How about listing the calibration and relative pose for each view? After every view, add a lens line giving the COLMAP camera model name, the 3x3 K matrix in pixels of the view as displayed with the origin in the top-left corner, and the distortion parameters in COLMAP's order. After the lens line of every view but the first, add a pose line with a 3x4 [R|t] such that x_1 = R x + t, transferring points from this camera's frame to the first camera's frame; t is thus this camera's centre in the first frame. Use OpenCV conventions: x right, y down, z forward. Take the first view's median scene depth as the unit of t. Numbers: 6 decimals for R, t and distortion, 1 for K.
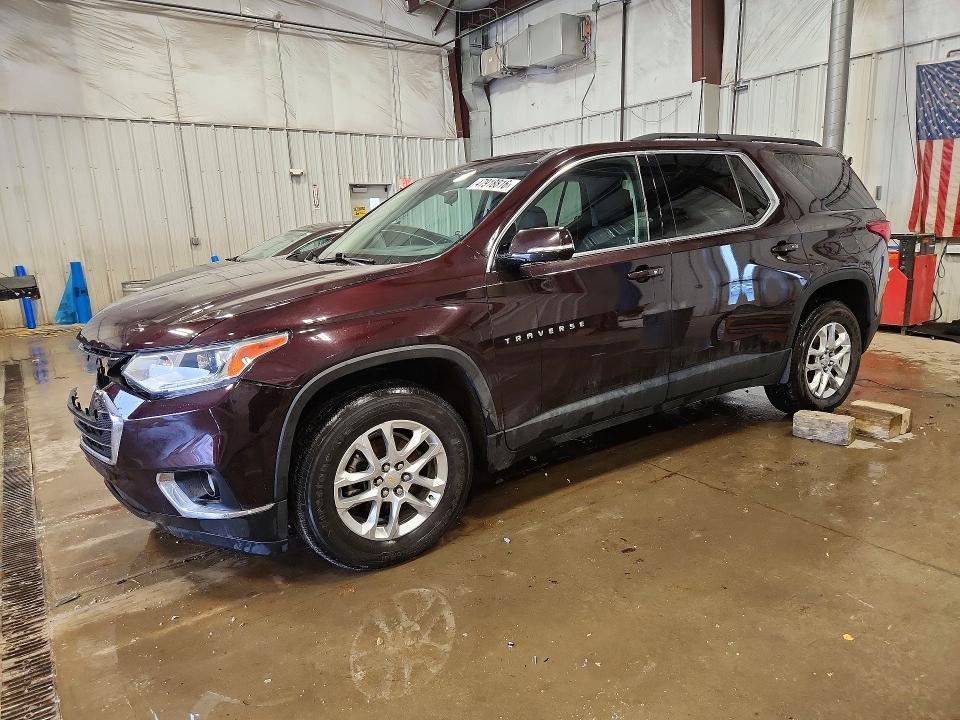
lens RADIAL K [[627.6, 0, 486.1], [0, 627.6, 356.8], [0, 0, 1]] dist [0.072644, -0.051570]
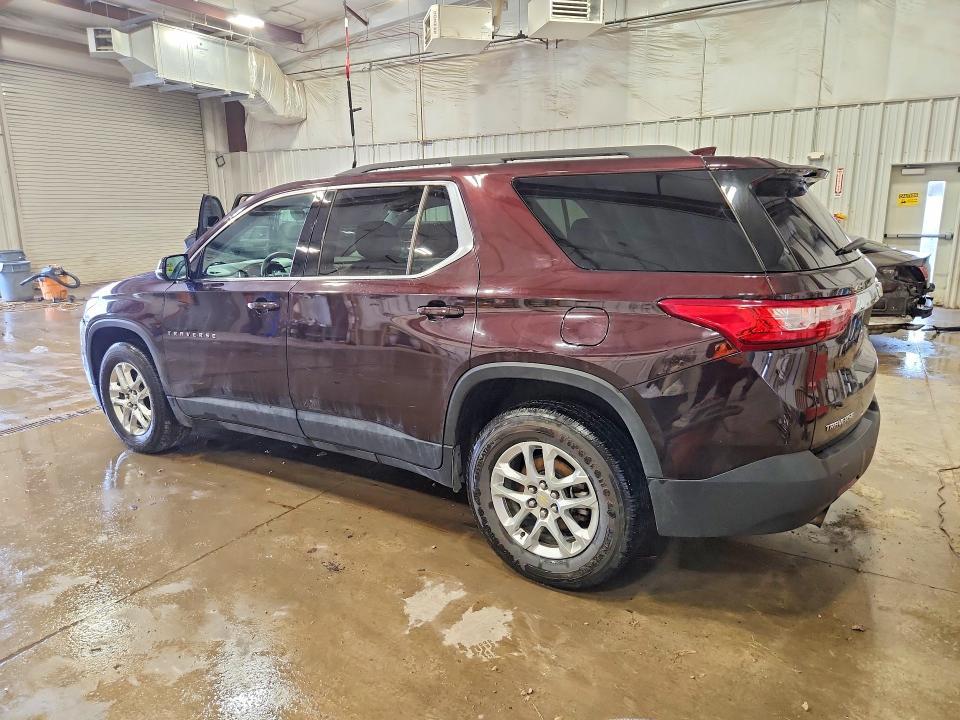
lens RADIAL K [[627.6, 0, 486.1], [0, 627.6, 356.8], [0, 0, 1]] dist [0.072644, -0.051570]
pose [[0.422584, 0.232834, -0.875906, 0.440189], [-0.196588, 0.966977, 0.162198, -0.095136], [0.884746, 0.103650, 0.454402, 0.278005]]
